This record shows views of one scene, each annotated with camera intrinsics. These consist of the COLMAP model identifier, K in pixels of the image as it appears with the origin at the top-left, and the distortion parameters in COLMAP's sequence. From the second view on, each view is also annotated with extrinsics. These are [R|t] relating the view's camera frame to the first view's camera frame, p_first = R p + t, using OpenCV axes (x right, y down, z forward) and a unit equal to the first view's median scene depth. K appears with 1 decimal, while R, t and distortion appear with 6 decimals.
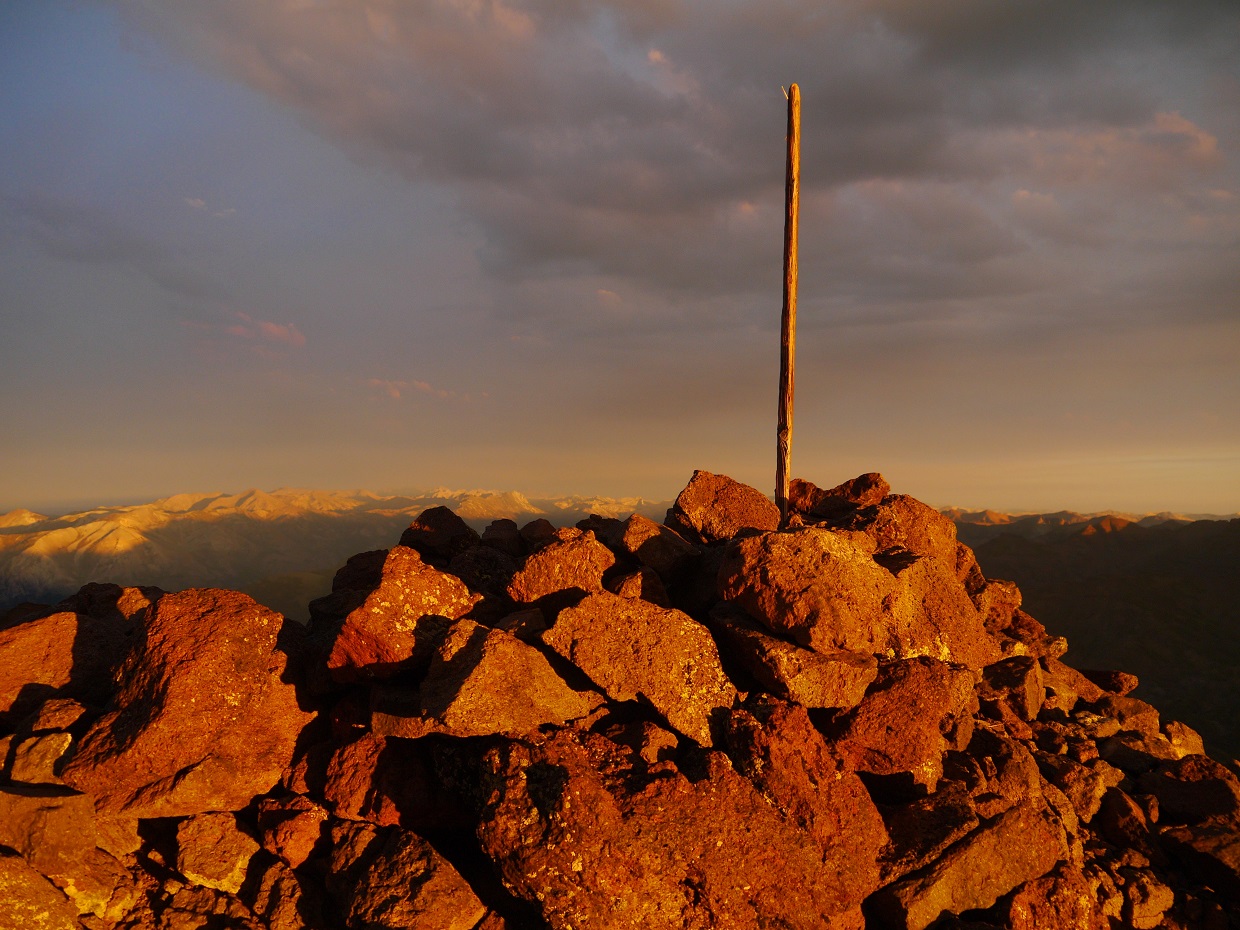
lens RADIAL K [[1019.9, 0, 619.7], [0, 1019.9, 469.8], [0, 0, 1]] dist [-0.038491, 0.010756]
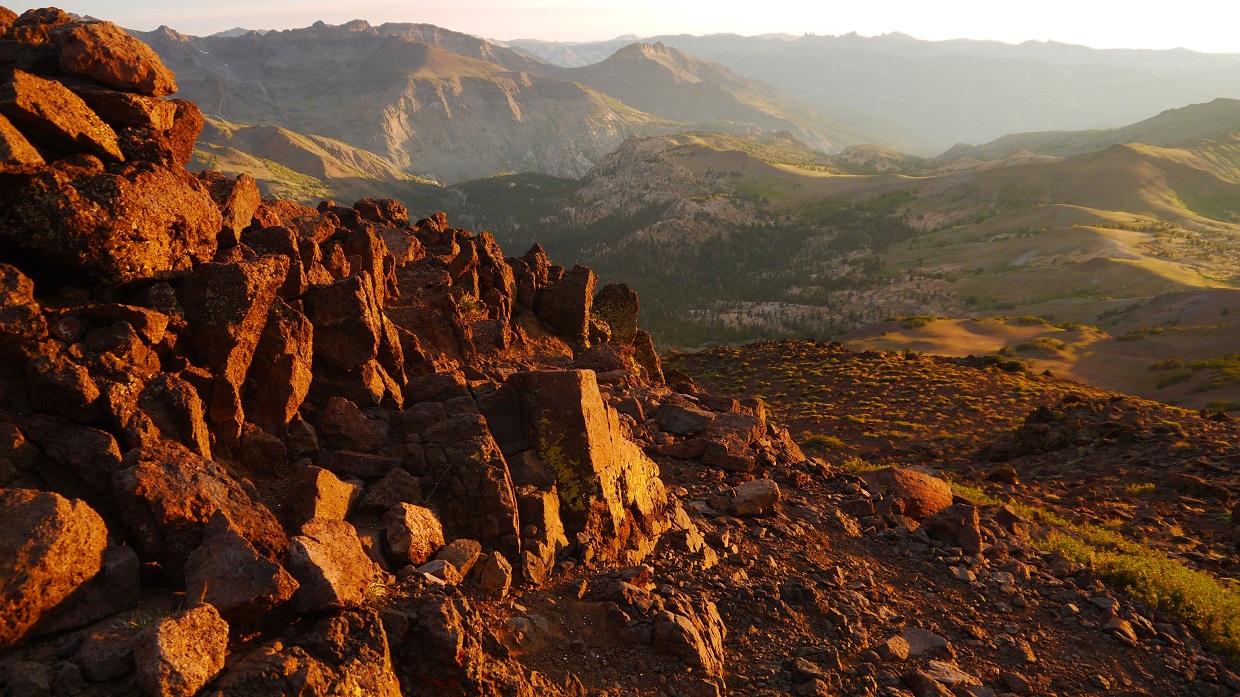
lens RADIAL K [[1024.3, 0, 623.4], [0, 1024.3, 353.7], [0, 0, 1]] dist [-0.062215, 0.035233]
pose [[0.335851, -0.314119, 0.887994, -1.139301], [-0.010147, 0.941492, 0.336881, 0.014729], [-0.941860, -0.122152, 0.313014, -0.271641]]
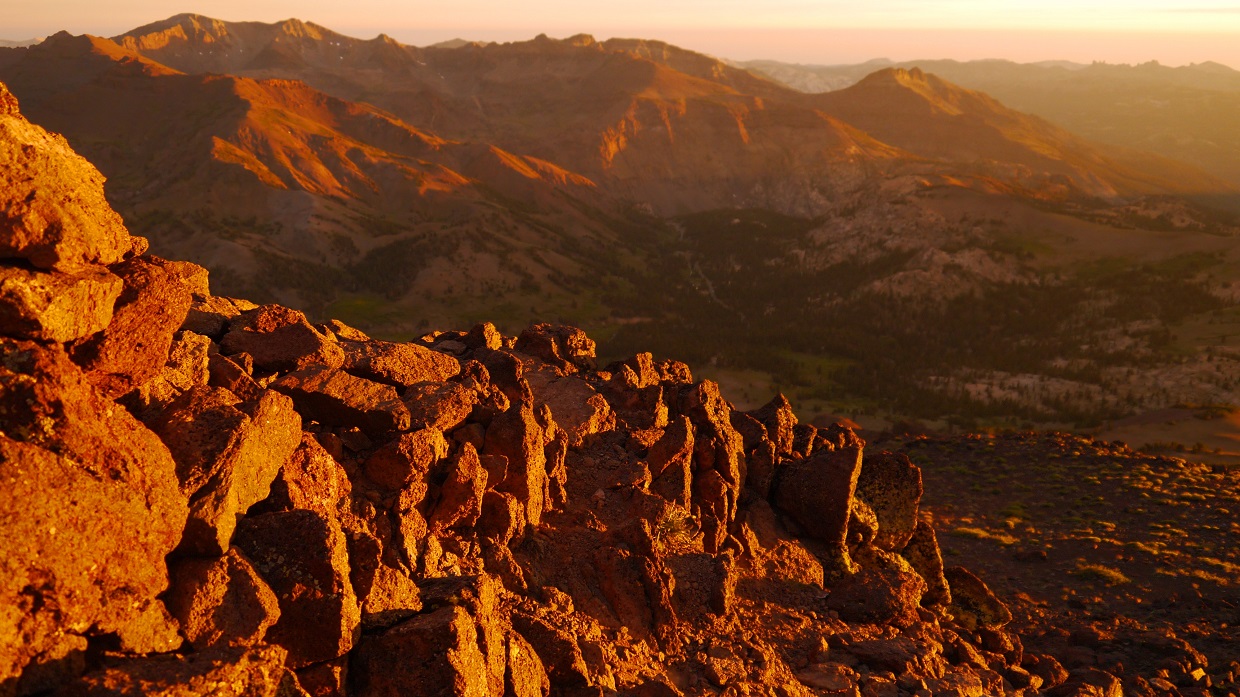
lens RADIAL K [[1144.4, 0, 617.7], [0, 1144.4, 346.3], [0, 0, 1]] dist [-0.011934, 0.000000]
pose [[0.528922, -0.233719, 0.815853, -0.322063], [-0.023407, 0.956948, 0.289314, -0.034975], [-0.848348, -0.172121, 0.500680, 0.177379]]
